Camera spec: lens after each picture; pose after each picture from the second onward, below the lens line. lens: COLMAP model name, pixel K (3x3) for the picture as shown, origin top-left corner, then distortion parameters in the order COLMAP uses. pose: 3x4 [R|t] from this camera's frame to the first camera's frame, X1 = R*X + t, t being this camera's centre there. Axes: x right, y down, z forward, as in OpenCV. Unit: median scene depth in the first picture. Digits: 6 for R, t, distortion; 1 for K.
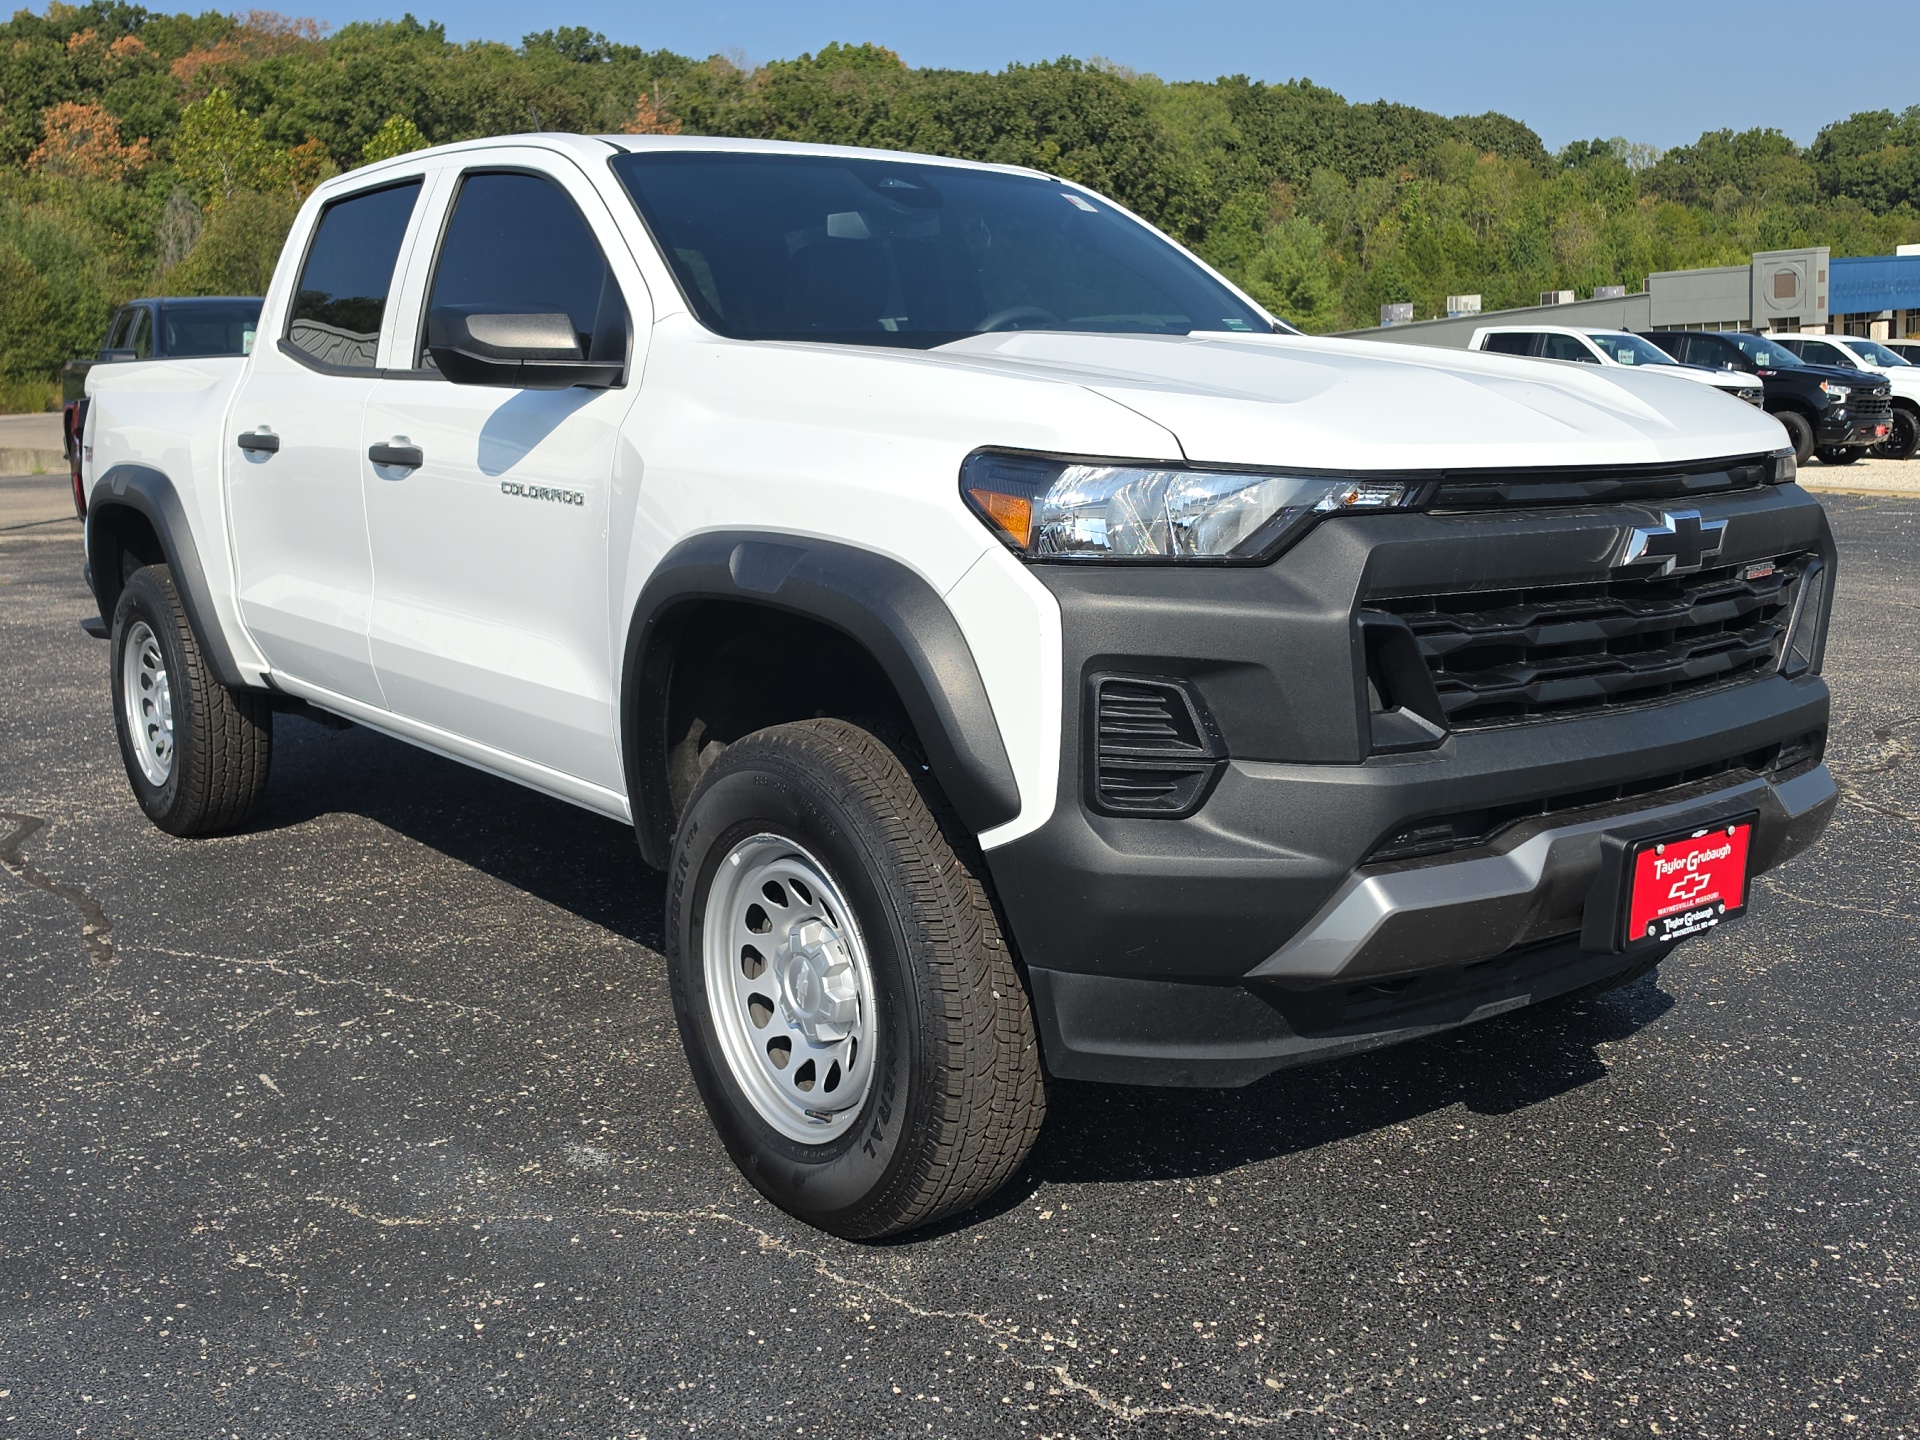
lens RADIAL K [[1949.6, 0, 960.0], [0, 1949.6, 720.0], [0, 0, 1]] dist [-0.015140, 0.014653]
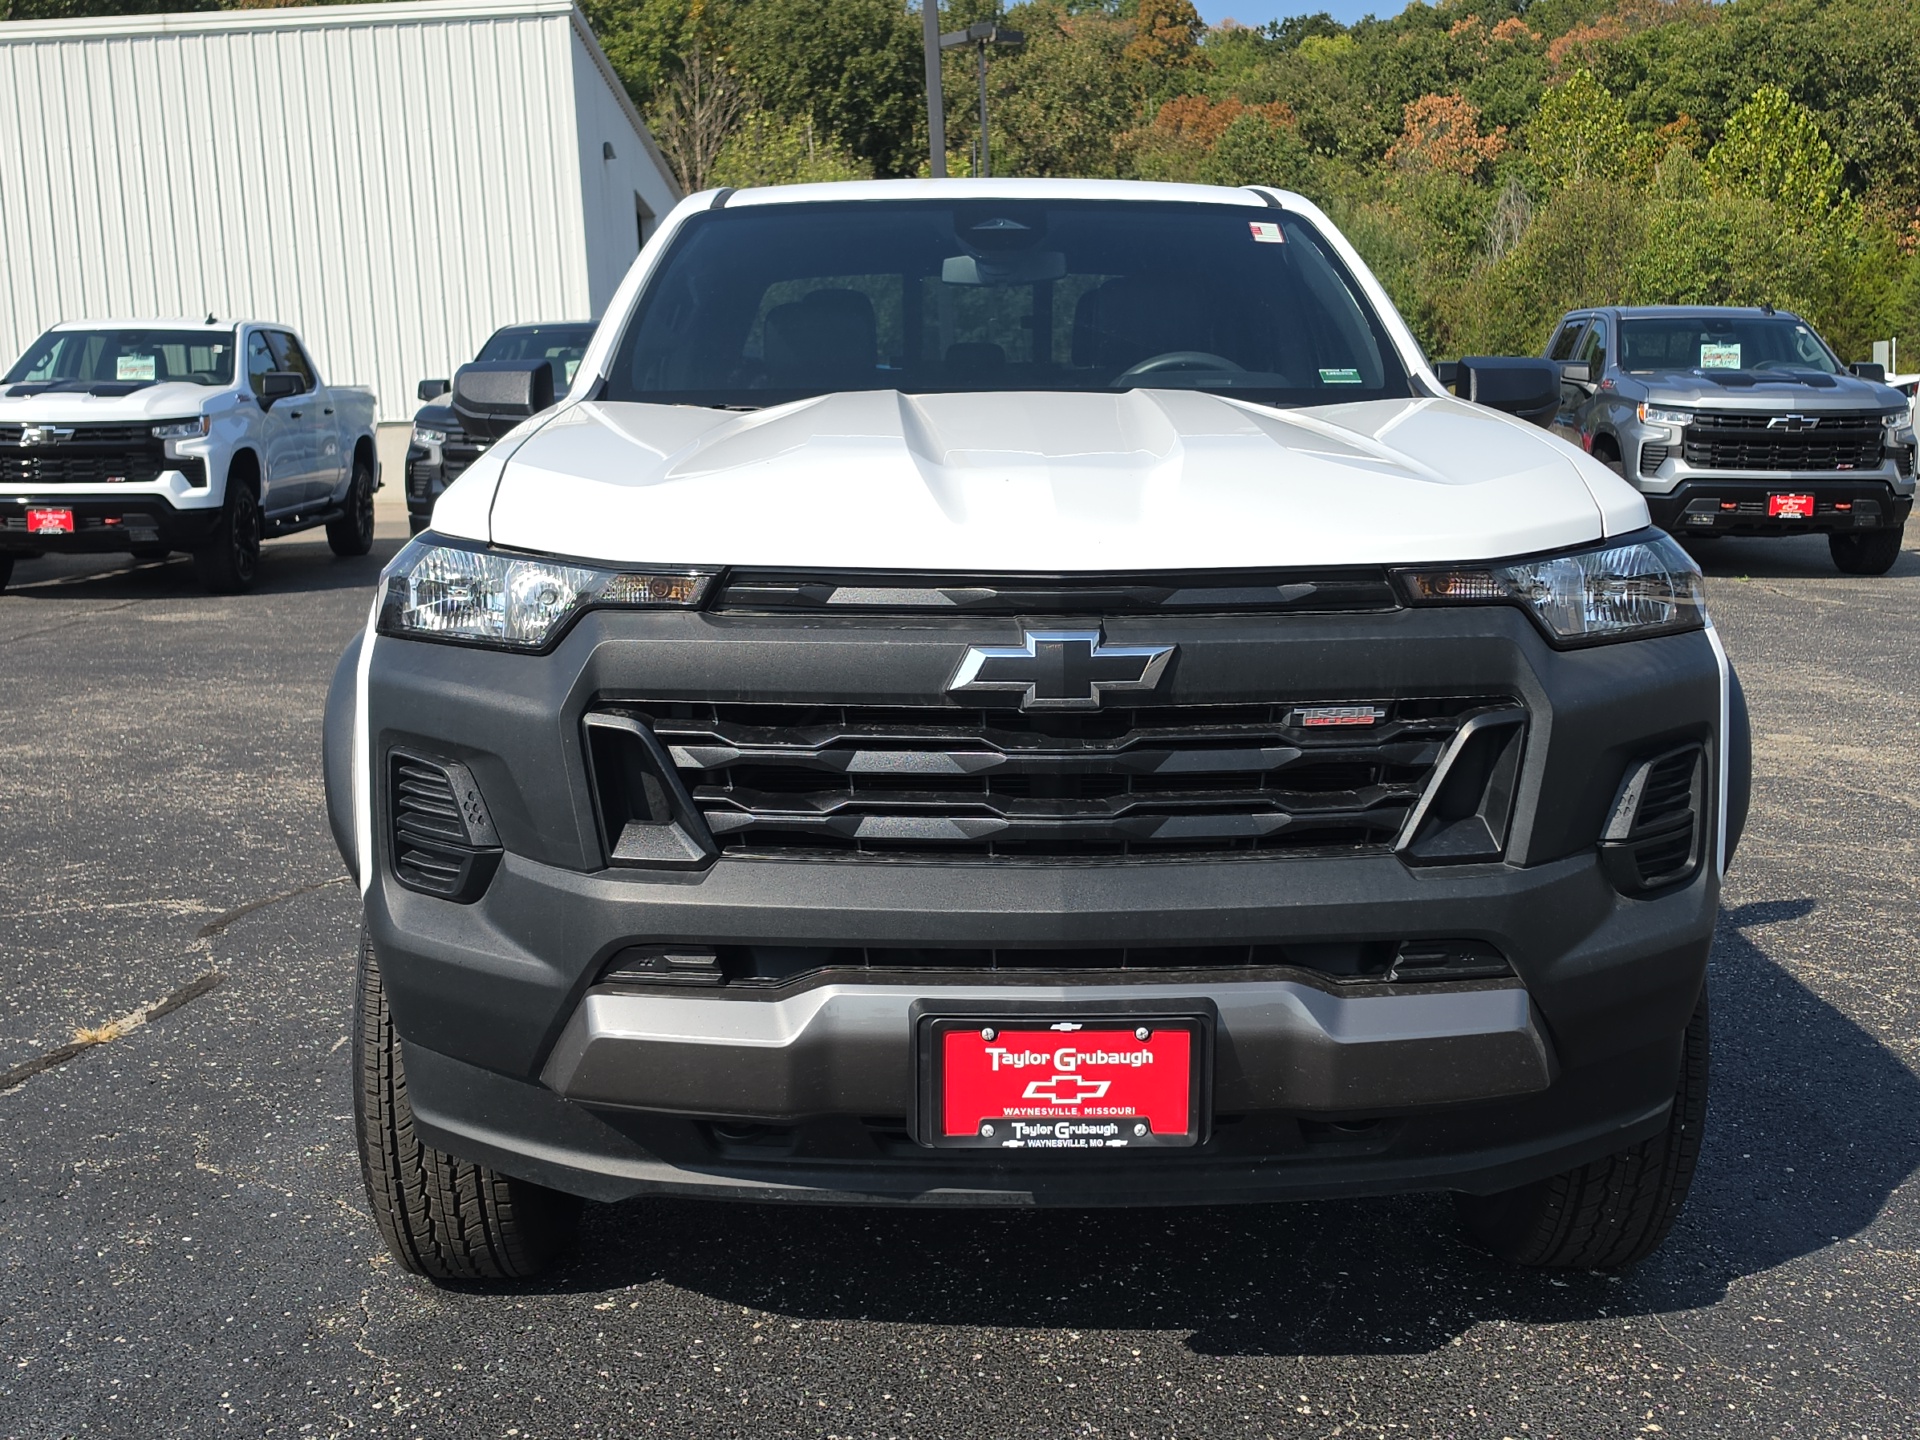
lens RADIAL K [[2212.9, 0, 960.0], [0, 2212.9, 720.0], [0, 0, 1]] dist [-0.014764, -0.002805]
pose [[0.797956, 0.096415, -0.594954, 0.589720], [-0.109375, 0.993897, 0.014371, -0.051942], [0.592708, 0.053606, 0.803631, 0.148356]]
